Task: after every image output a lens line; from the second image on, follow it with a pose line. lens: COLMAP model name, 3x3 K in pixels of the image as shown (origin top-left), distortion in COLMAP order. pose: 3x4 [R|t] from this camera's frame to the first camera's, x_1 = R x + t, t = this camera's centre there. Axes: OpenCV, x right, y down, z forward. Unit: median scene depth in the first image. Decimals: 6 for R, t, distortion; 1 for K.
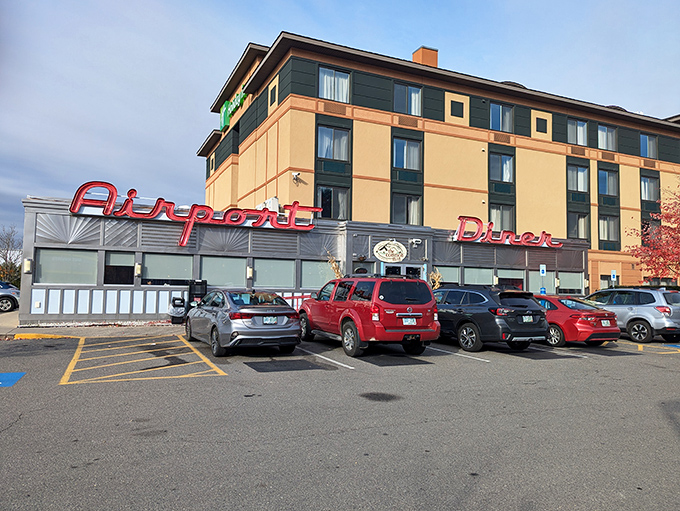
lens RADIAL K [[519.2, 0, 340.0], [0, 519.2, 255.5], [0, 0, 1]] dist [0.030584, -0.005286]
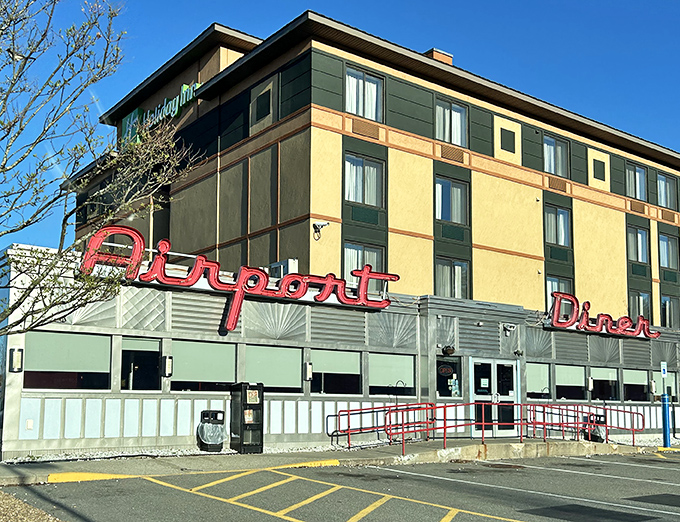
lens RADIAL K [[1075.0, 0, 340.0], [0, 1075.0, 261.0], [0, 0, 1]] dist [0.007134, 0.011439]
pose [[0.926195, 0.041587, 0.374744, -0.533923], [-0.019472, 0.997848, -0.062612, -0.019920], [-0.376541, 0.050694, 0.925012, -0.268142]]
